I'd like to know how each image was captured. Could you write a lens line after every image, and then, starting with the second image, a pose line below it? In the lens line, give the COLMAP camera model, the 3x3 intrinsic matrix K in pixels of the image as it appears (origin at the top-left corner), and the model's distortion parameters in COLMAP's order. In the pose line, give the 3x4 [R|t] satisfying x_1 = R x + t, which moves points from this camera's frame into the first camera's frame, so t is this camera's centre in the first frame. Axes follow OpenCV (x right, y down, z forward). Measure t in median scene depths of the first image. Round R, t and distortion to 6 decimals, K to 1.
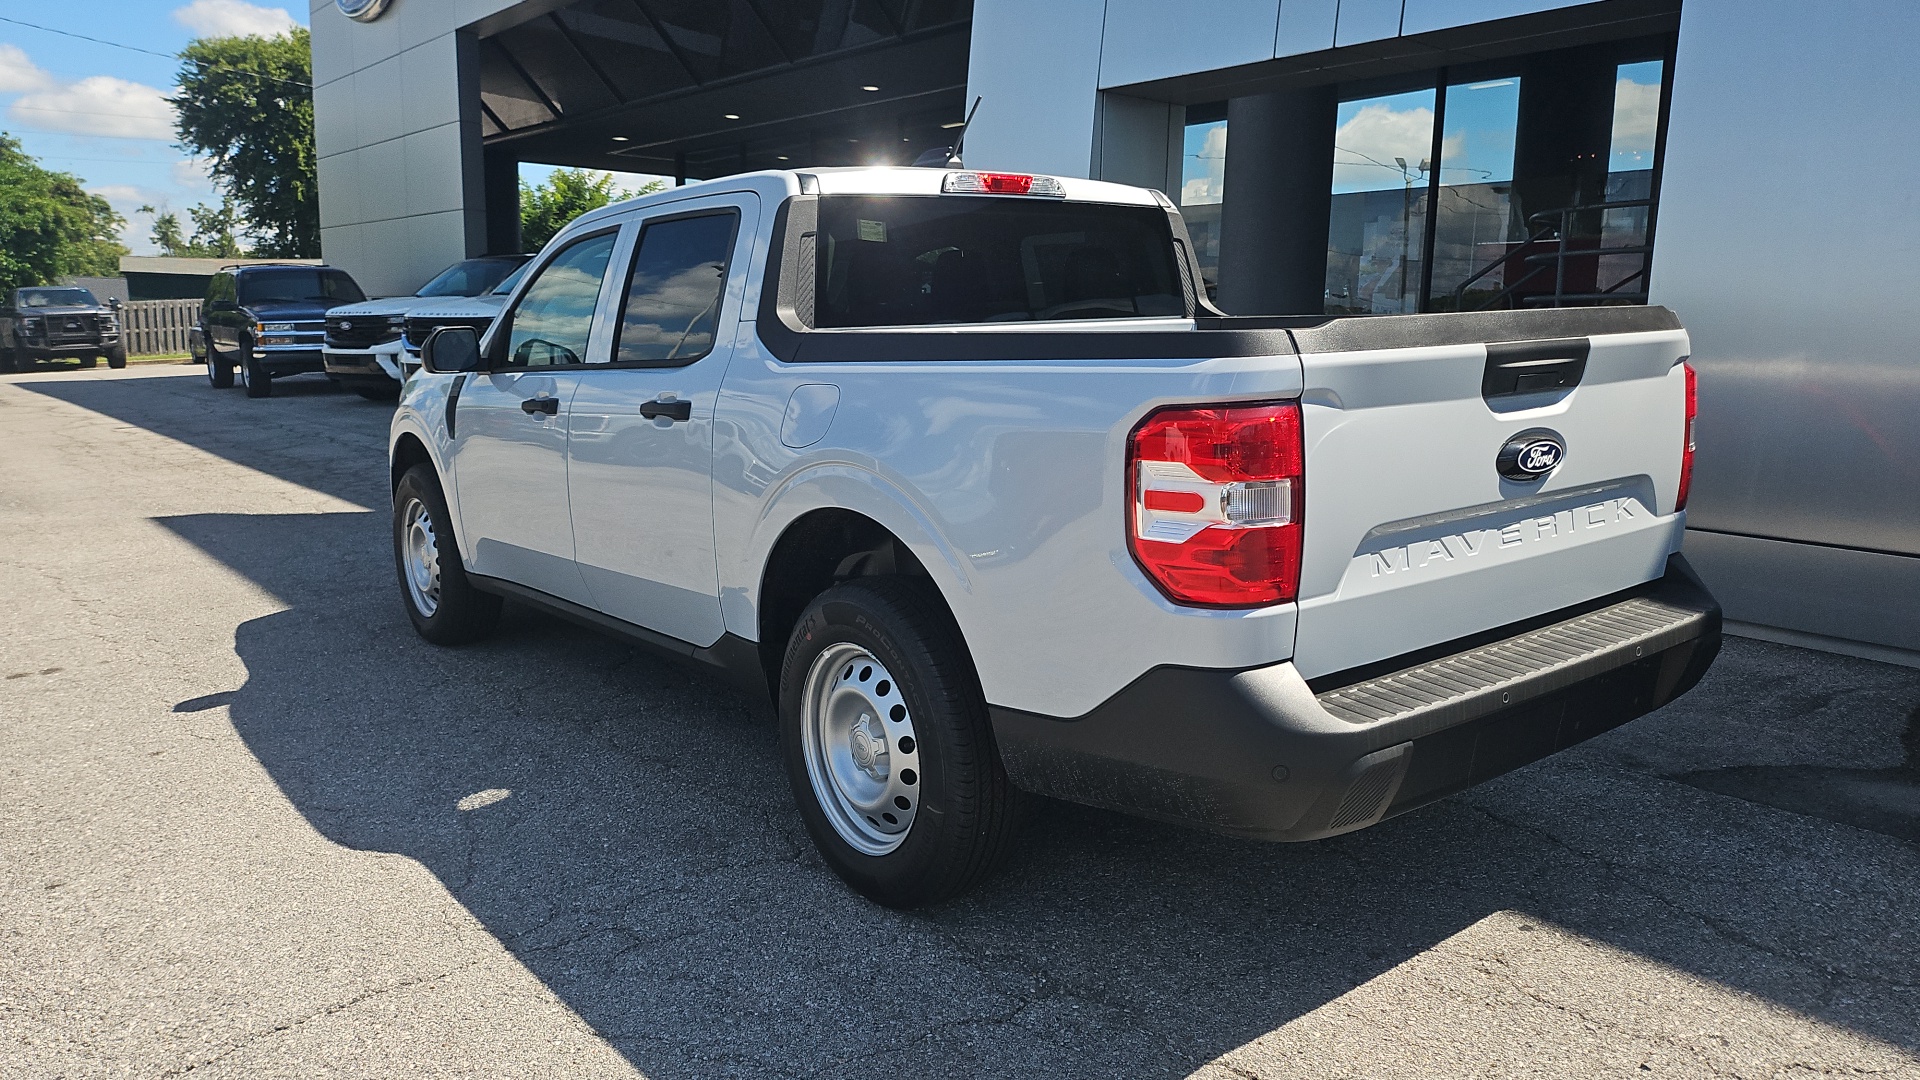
lens RADIAL K [[1354.6, 0, 981.9], [0, 1354.6, 543.3], [0, 0, 1]] dist [0.069885, -0.080466]
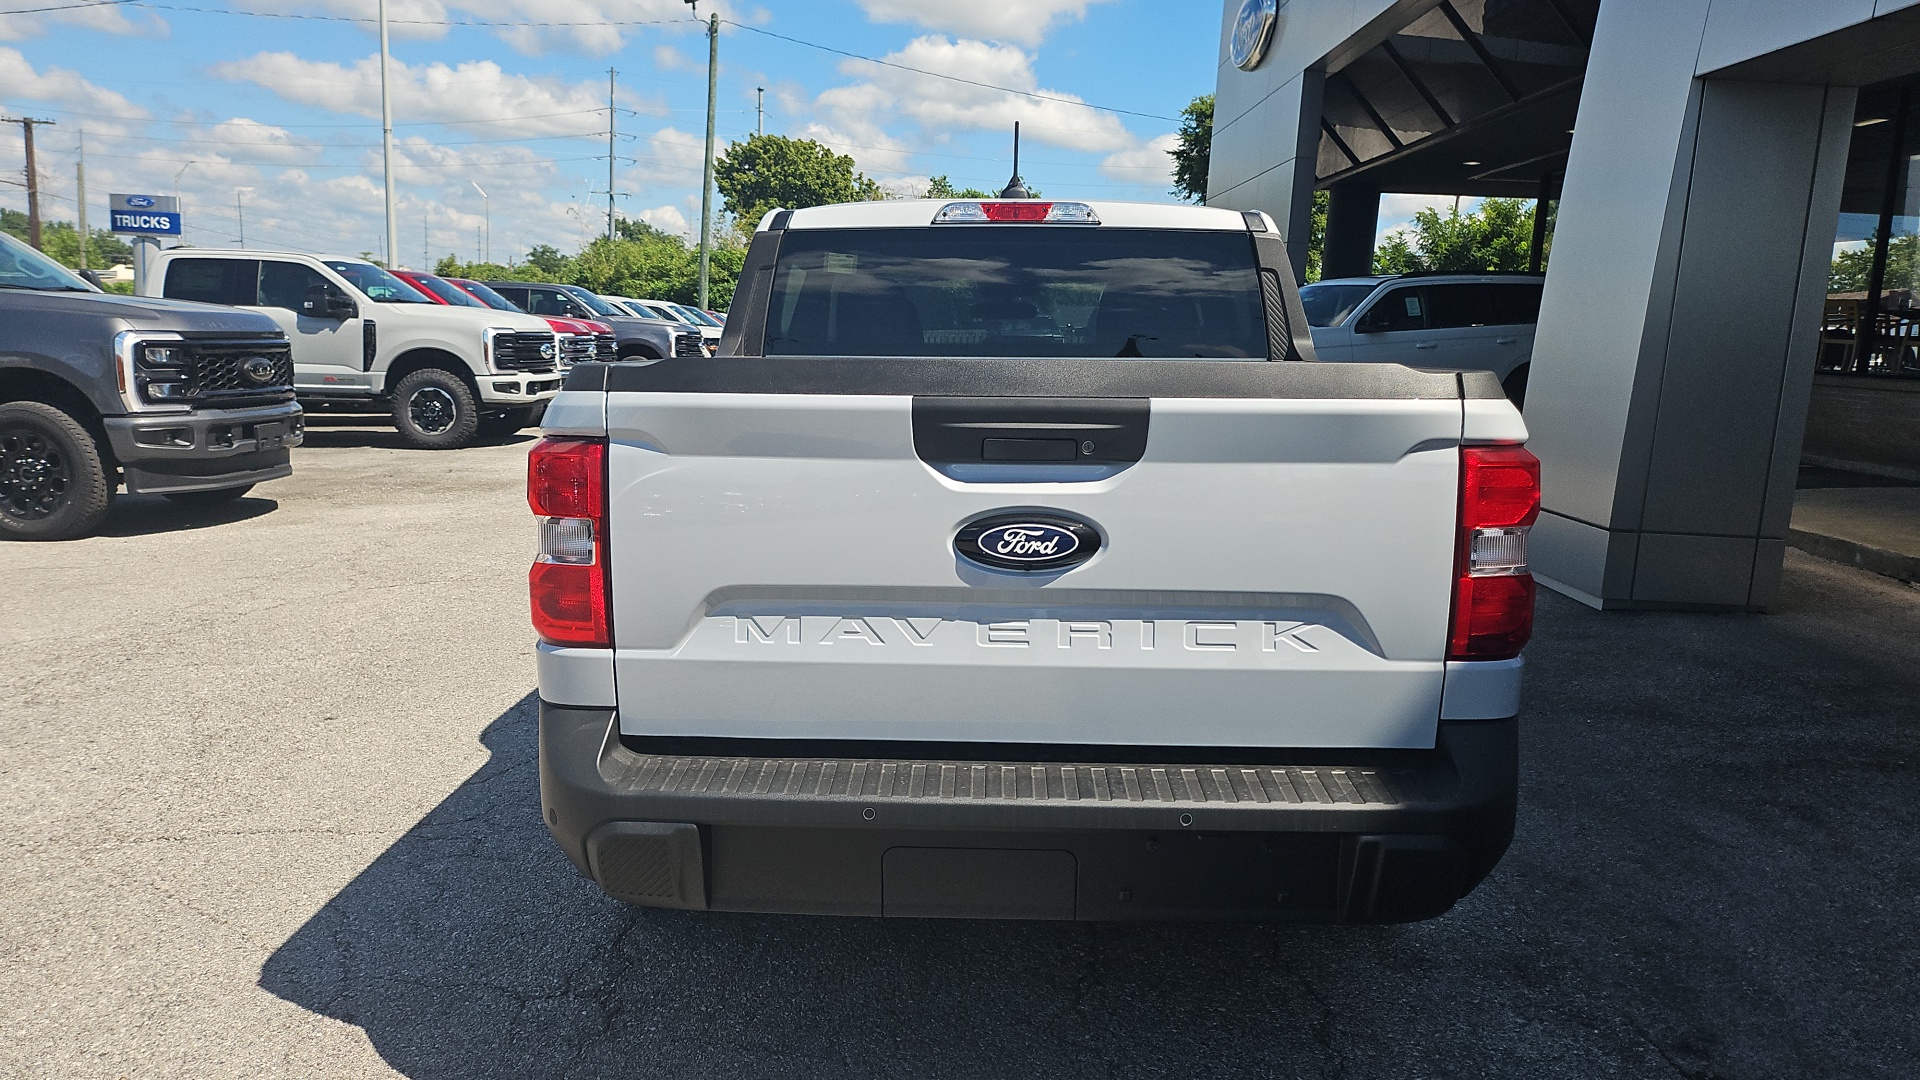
lens RADIAL K [[1345.5, 0, 939.7], [0, 1345.5, 565.6], [0, 0, 1]] dist [0.078072, -0.083244]
pose [[0.762067, 0.133570, -0.633572, 0.717392], [-0.136156, 0.989671, 0.044873, -0.064066], [0.633021, 0.052069, 0.772382, 0.289617]]
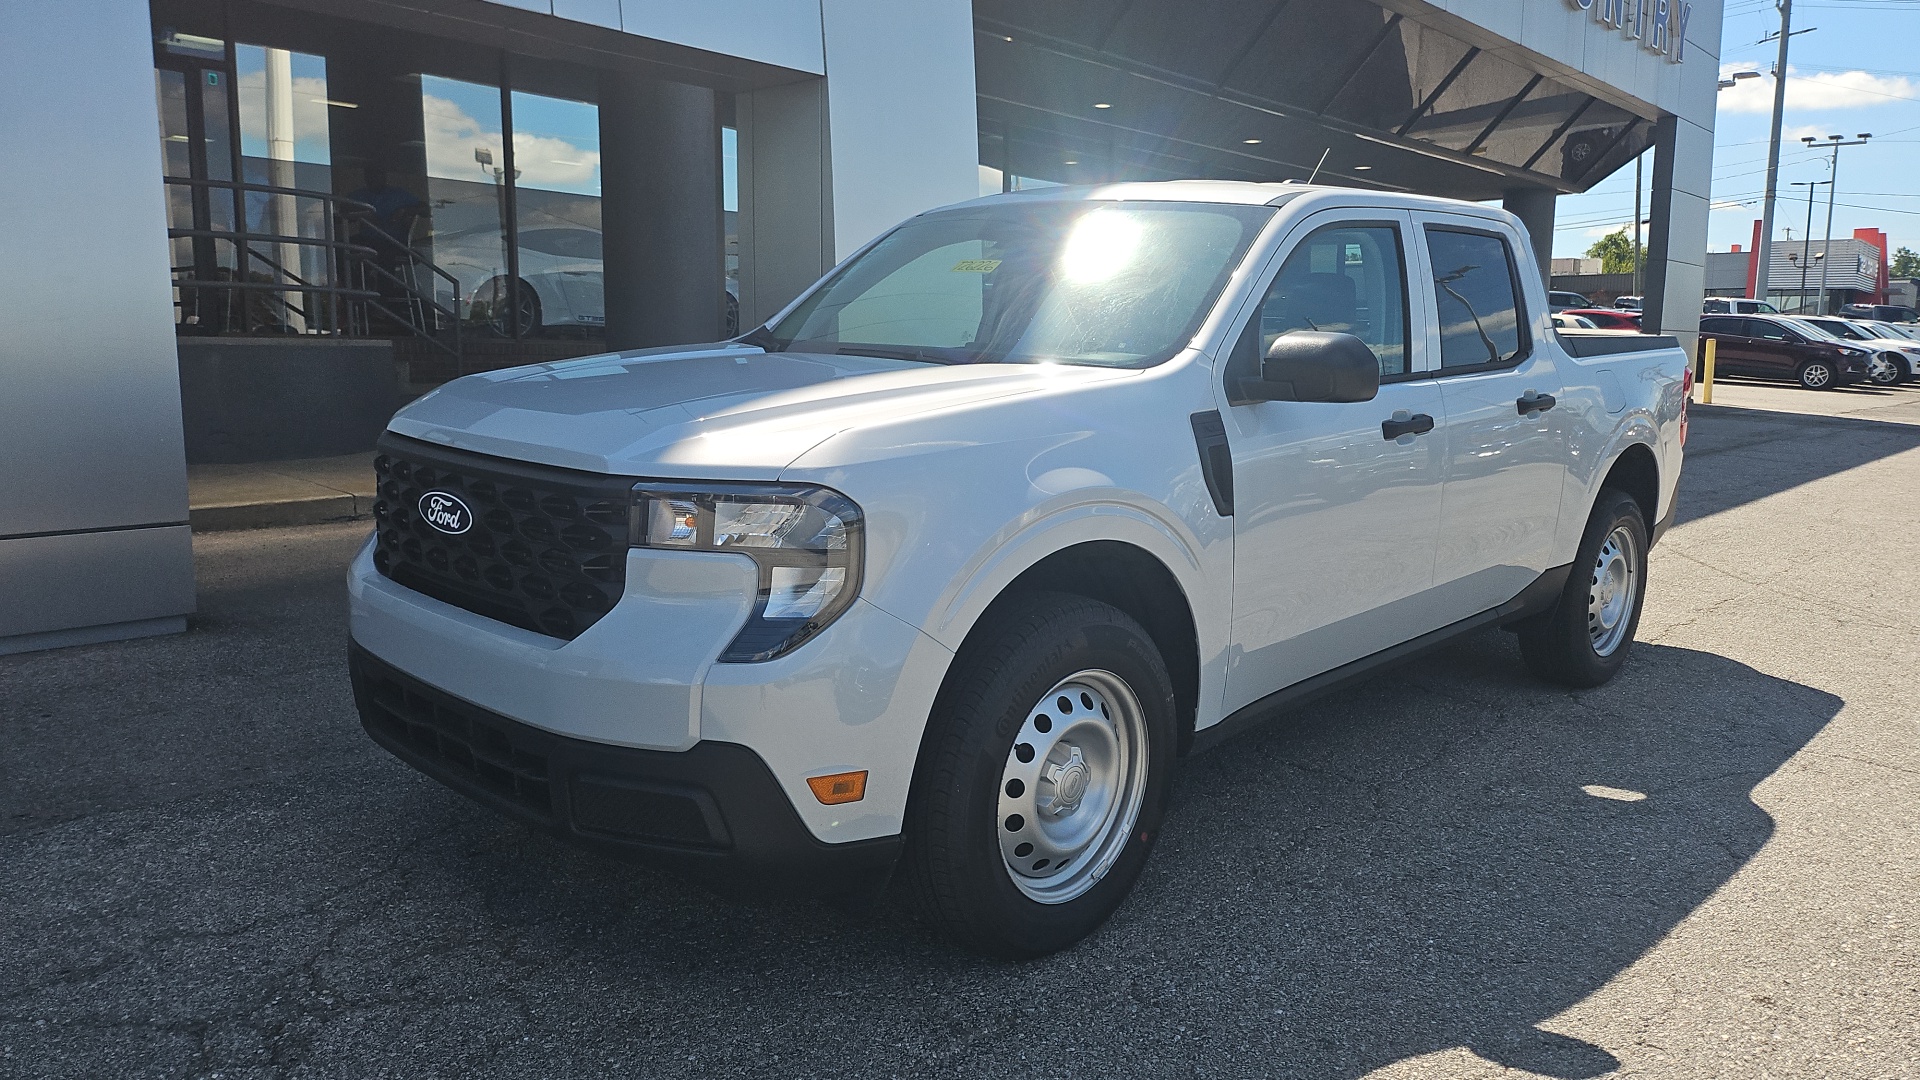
lens RADIAL K [[1354.6, 0, 981.9], [0, 1354.6, 543.3], [0, 0, 1]] dist [0.069885, -0.080466]
pose [[-0.160597, -0.131519, 0.978218, -1.480442], [0.145432, 0.977112, 0.155247, -0.263829], [-0.976247, 0.167197, -0.137794, 1.833508]]
